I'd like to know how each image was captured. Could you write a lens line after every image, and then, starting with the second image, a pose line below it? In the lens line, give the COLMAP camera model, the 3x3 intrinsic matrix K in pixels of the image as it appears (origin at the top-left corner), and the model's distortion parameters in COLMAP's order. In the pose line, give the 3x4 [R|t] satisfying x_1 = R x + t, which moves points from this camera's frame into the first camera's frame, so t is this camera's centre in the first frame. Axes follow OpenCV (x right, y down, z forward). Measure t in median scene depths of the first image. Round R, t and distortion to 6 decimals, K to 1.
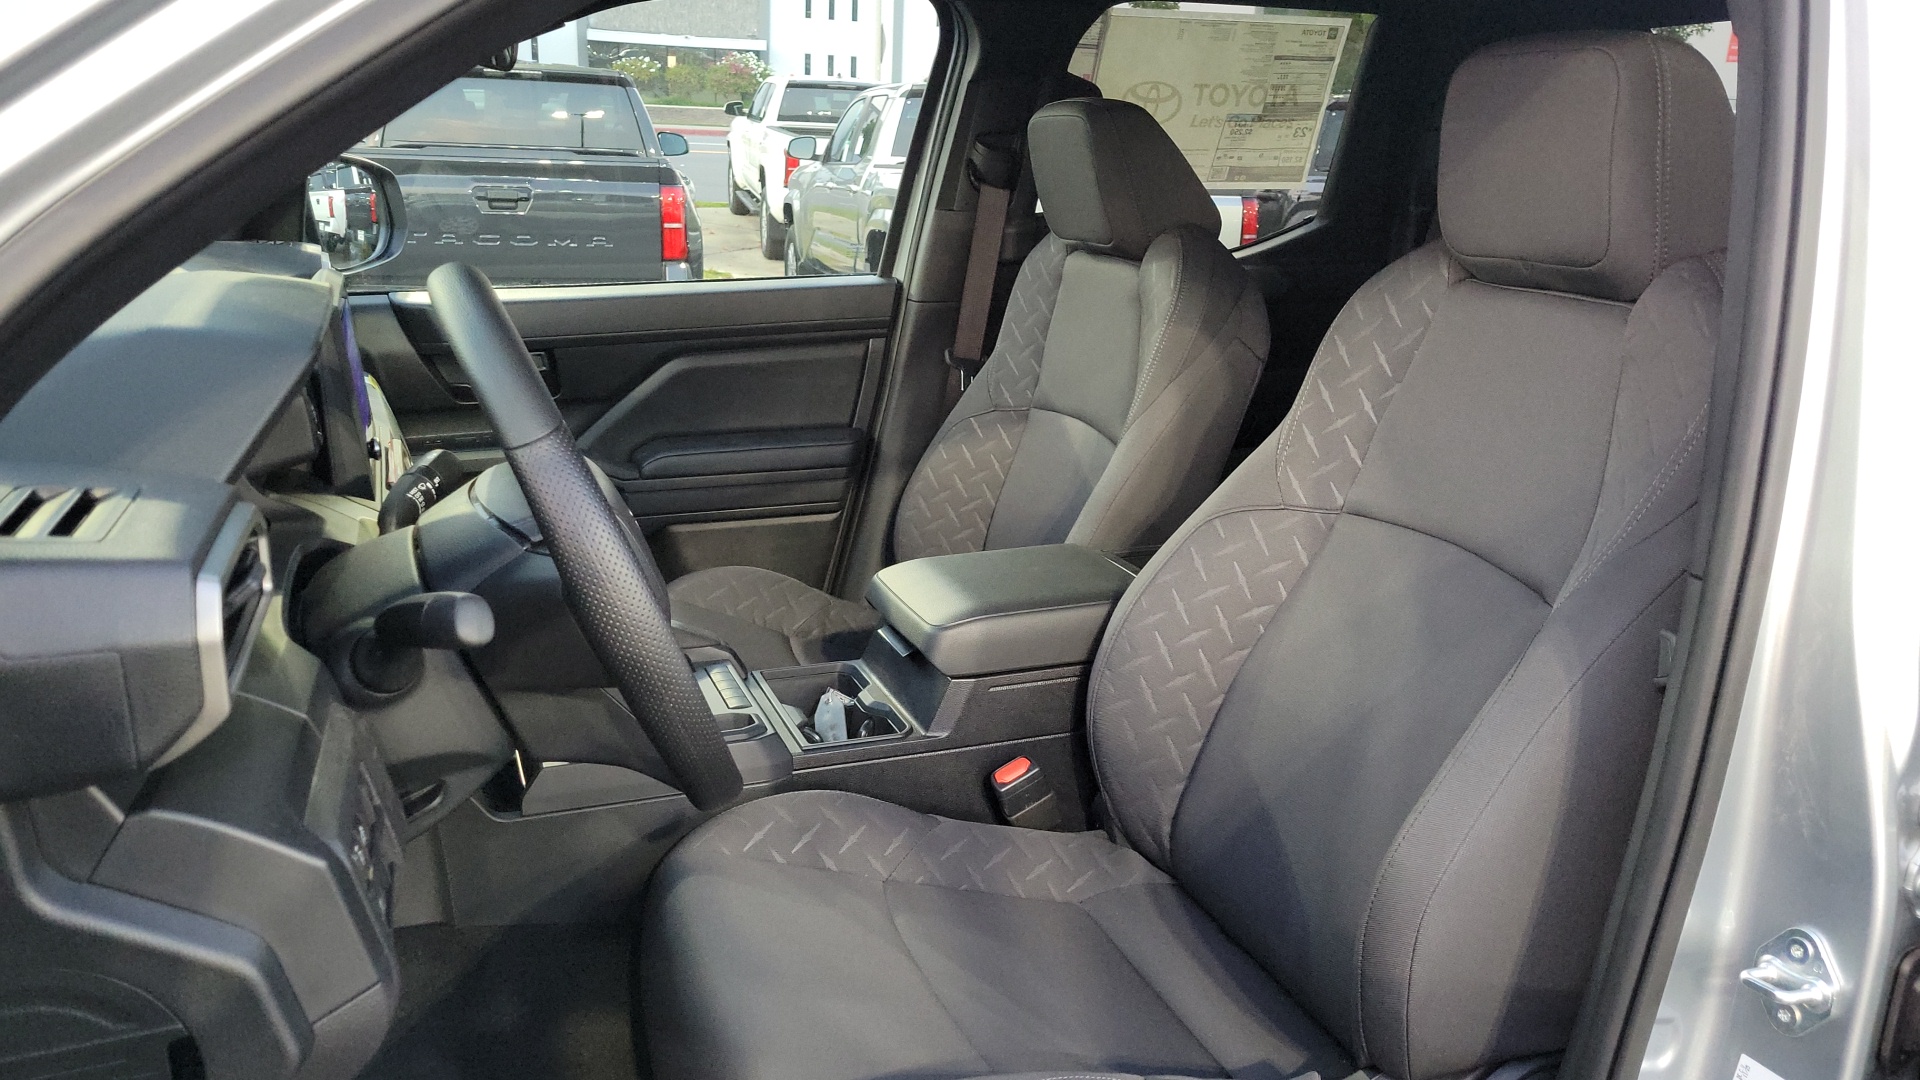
lens RADIAL K [[1426.6, 0, 964.9], [0, 1426.6, 542.6], [0, 0, 1]] dist [0.024340, -0.023983]
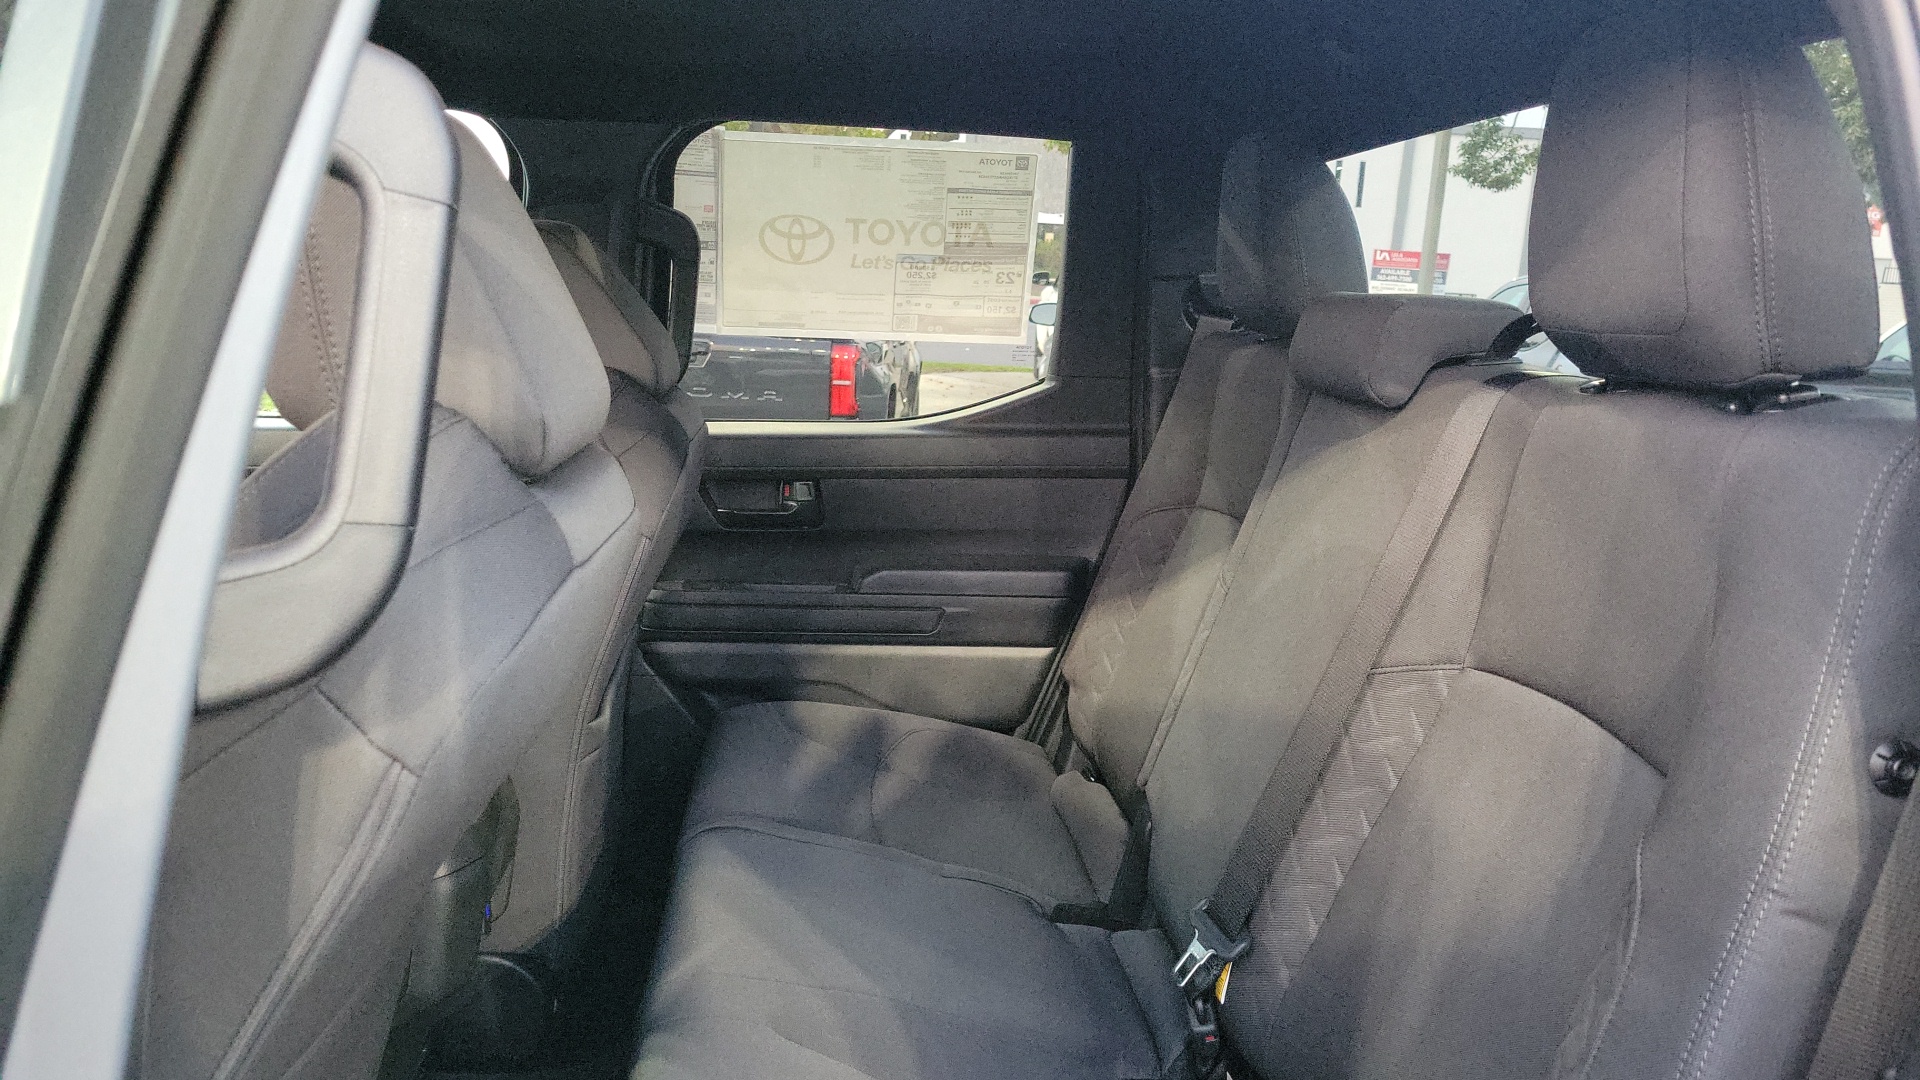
lens RADIAL K [[1426.6, 0, 958.5], [0, 1426.6, 533.2], [0, 0, 1]] dist [0.024340, -0.023983]
pose [[0.962032, 0.064439, -0.265221, 0.455350], [-0.096399, 0.989324, -0.109297, -0.044621], [0.255347, 0.130714, 0.957973, 0.212818]]
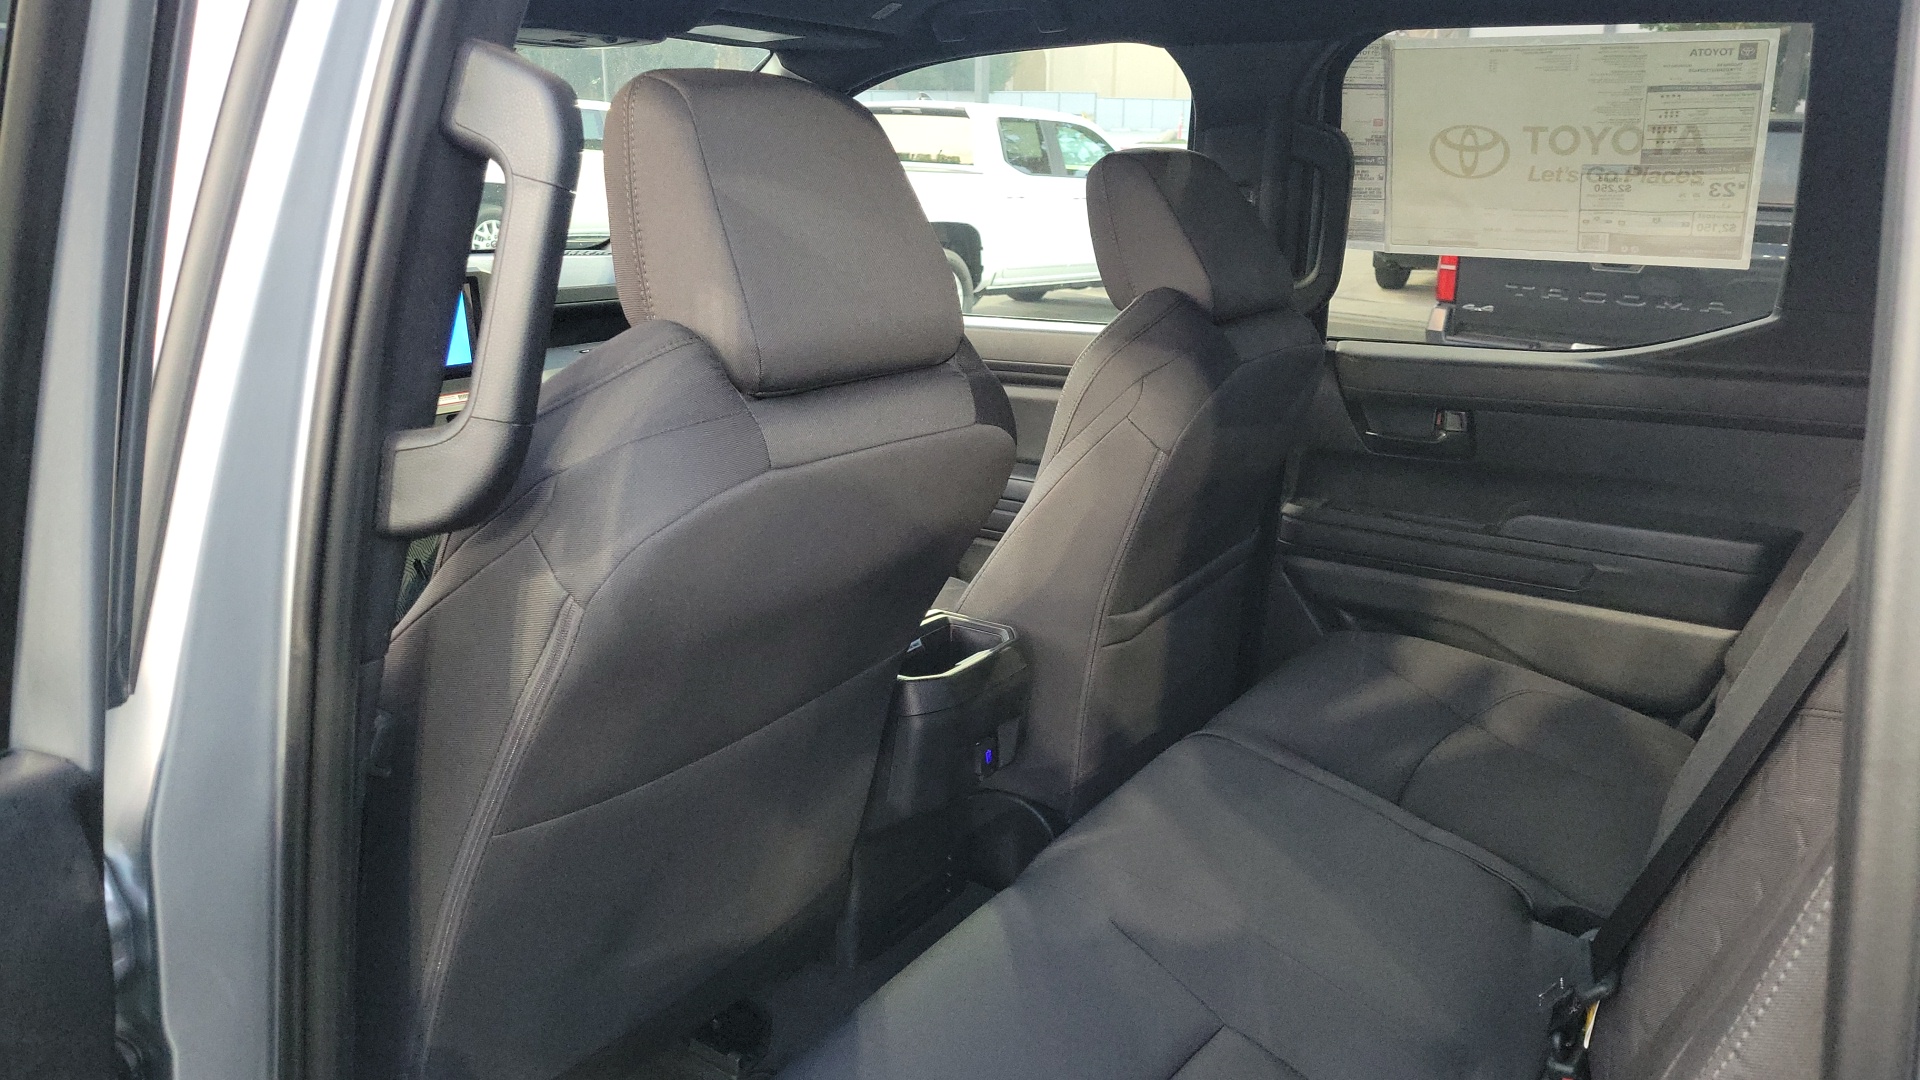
lens RADIAL K [[1426.6, 0, 949.6], [0, 1426.6, 541.8], [0, 0, 1]] dist [0.024340, -0.023983]
pose [[0.584062, 0.205044, -0.785384, 0.626962], [-0.233822, 0.969056, 0.079111, -0.086179], [0.777302, 0.137434, 0.613932, 0.295304]]
